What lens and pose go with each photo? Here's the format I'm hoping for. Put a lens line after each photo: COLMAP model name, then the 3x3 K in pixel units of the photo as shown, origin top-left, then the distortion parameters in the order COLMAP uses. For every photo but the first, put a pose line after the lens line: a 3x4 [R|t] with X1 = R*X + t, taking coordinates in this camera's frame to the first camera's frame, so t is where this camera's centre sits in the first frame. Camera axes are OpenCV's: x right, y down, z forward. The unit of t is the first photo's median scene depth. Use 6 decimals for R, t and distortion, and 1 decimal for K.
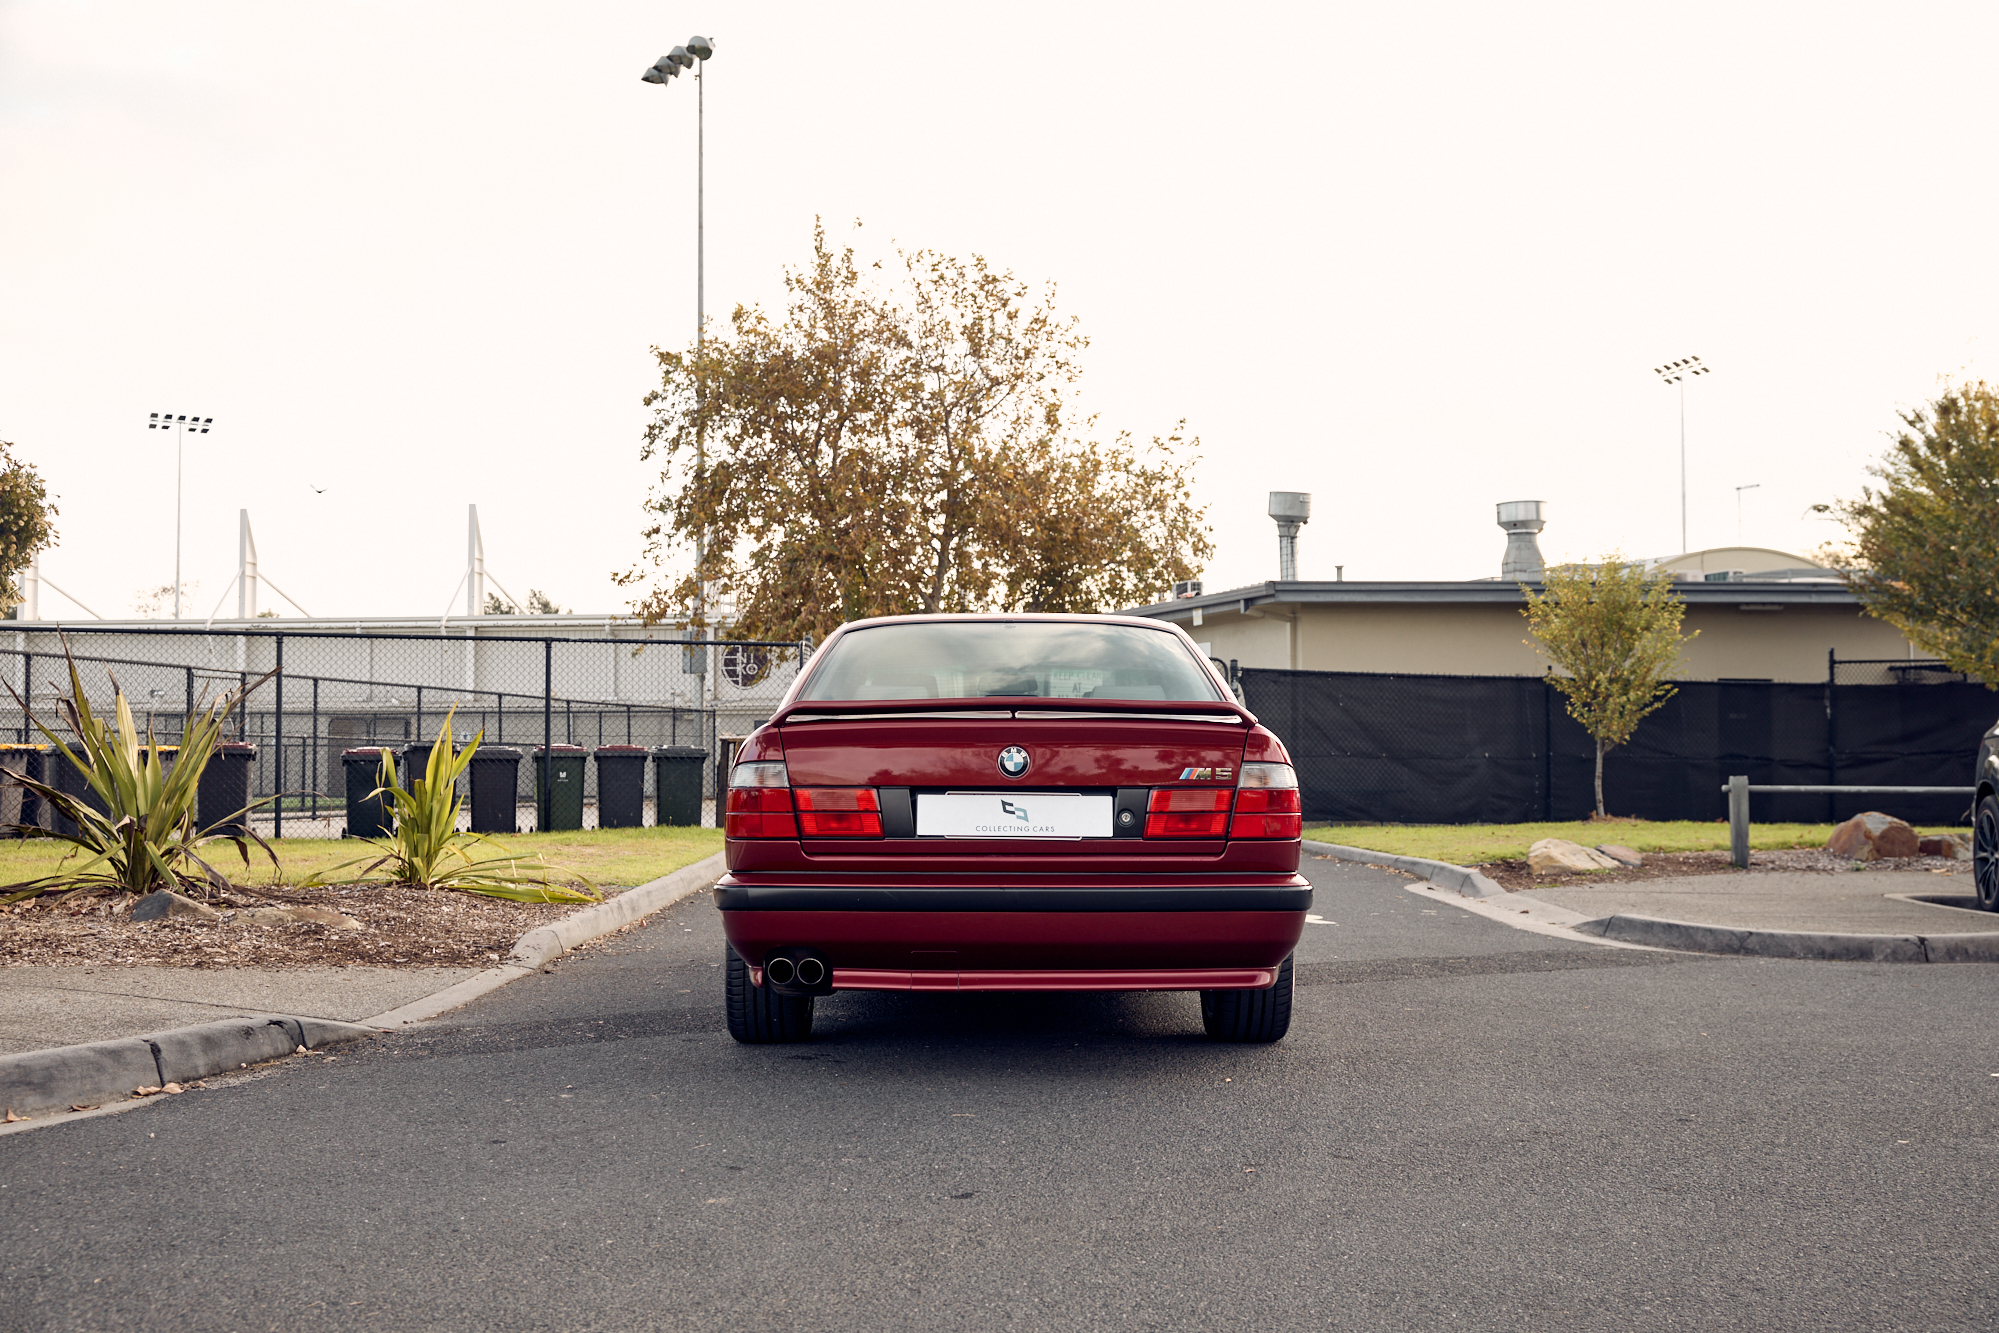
lens RADIAL K [[1981.4, 0, 999.5], [0, 1981.4, 666.5], [0, 0, 1]] dist [-0.007599, 0.068894]
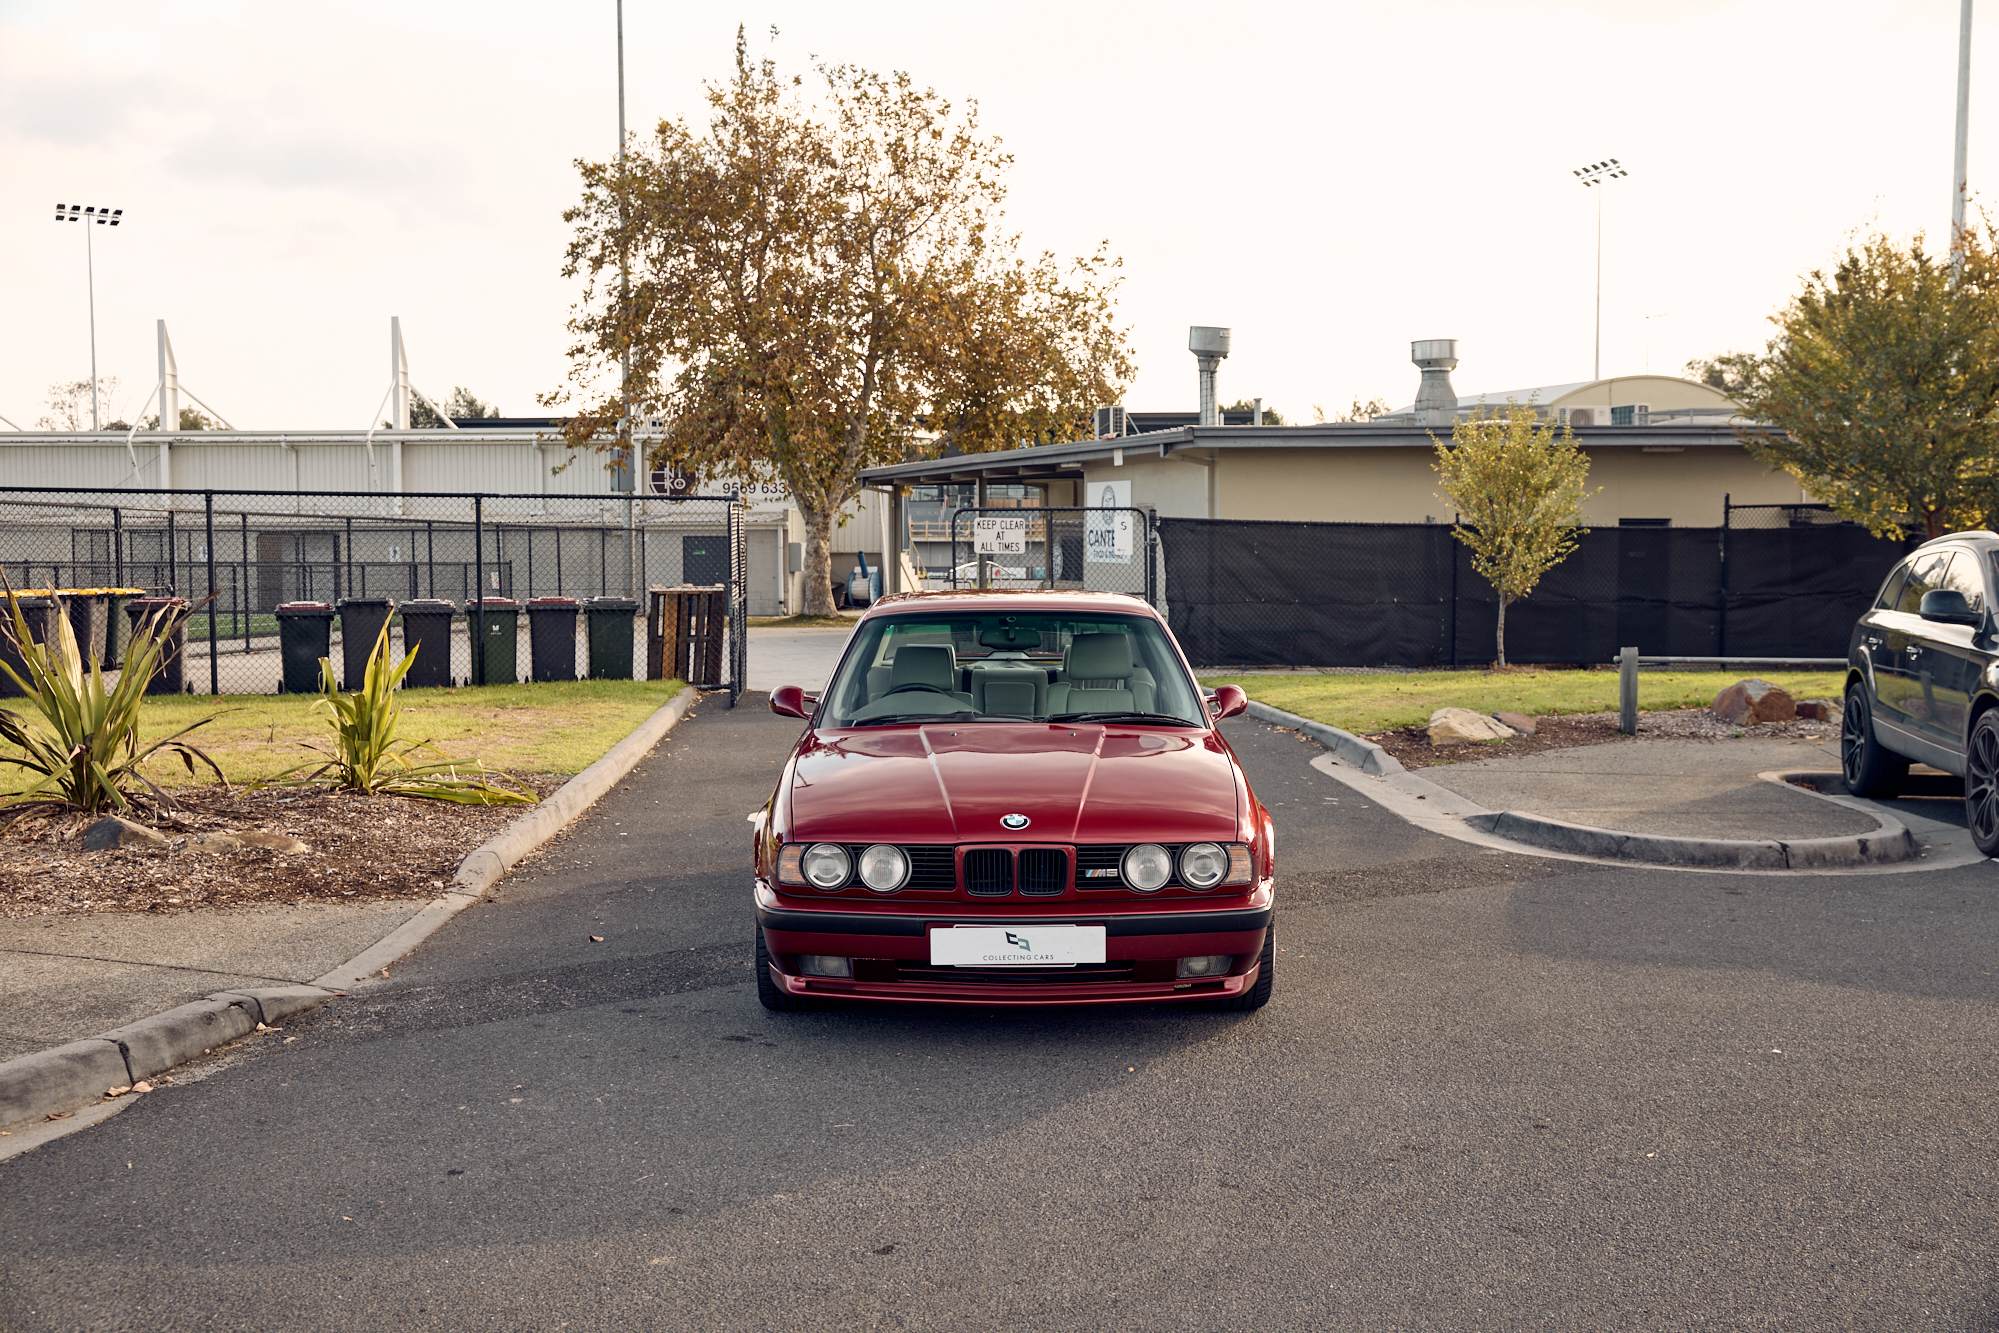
lens RADIAL K [[1949.0, 0, 999.5], [0, 1949.0, 666.5], [0, 0, 1]] dist [-0.013371, 0.081263]
pose [[0.999292, -0.004170, 0.037388, 0.001035], [0.000238, 0.994519, 0.104560, -0.027524], [-0.037619, -0.104477, 0.993816, -0.007703]]
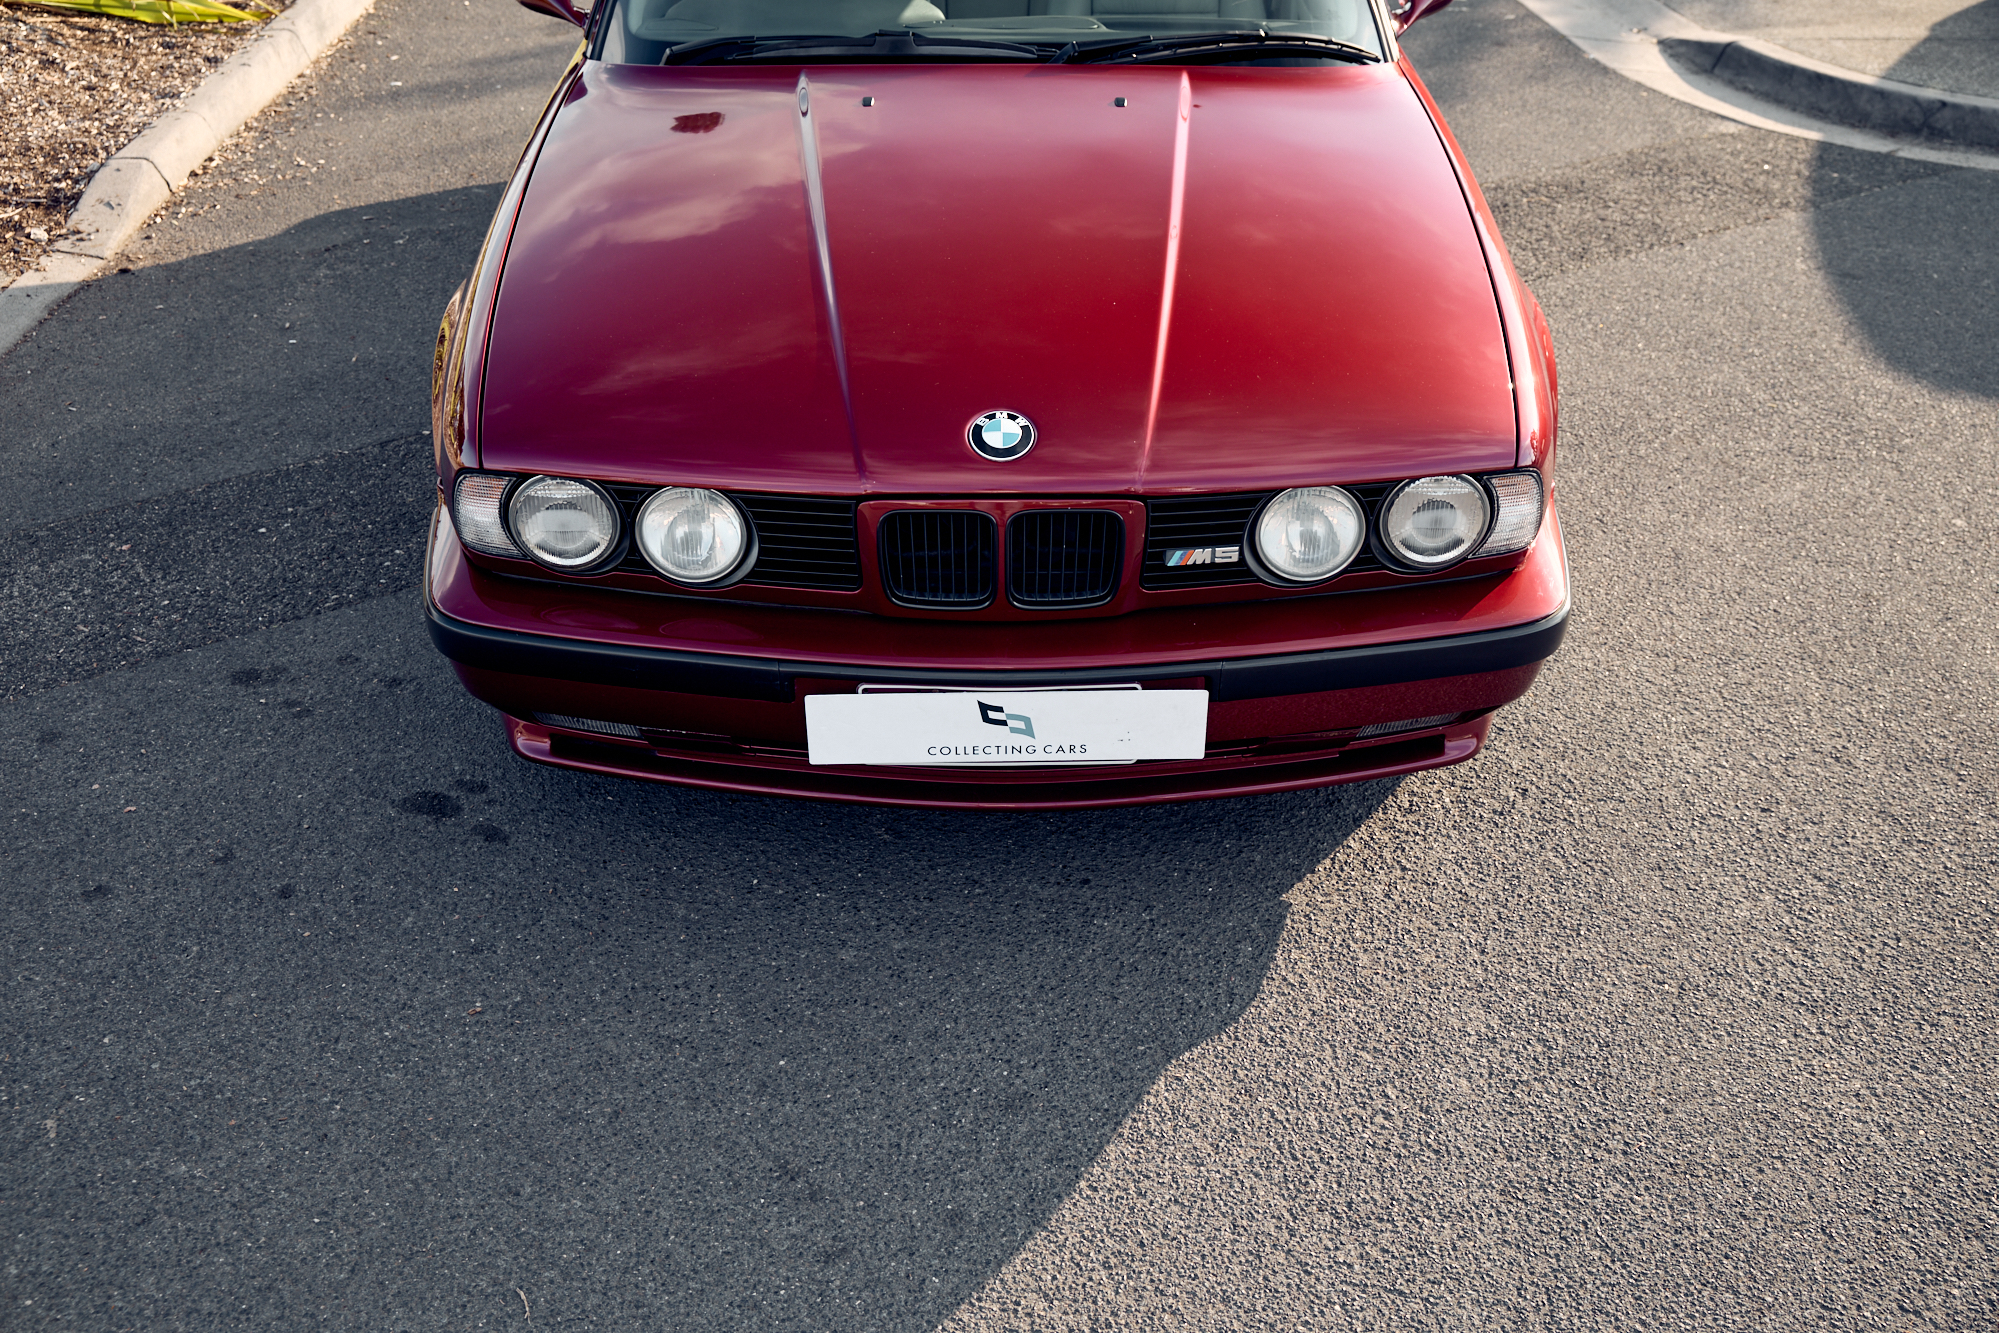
lens RADIAL K [[1949.0, 0, 999.5], [0, 1949.0, 666.5], [0, 0, 1]] dist [-0.013371, 0.081263]
pose [[0.998858, -0.020942, 0.042954, 0.007271], [-0.005632, 0.841010, 0.540990, -0.027726], [-0.047454, -0.540614, 0.839931, 0.139624]]
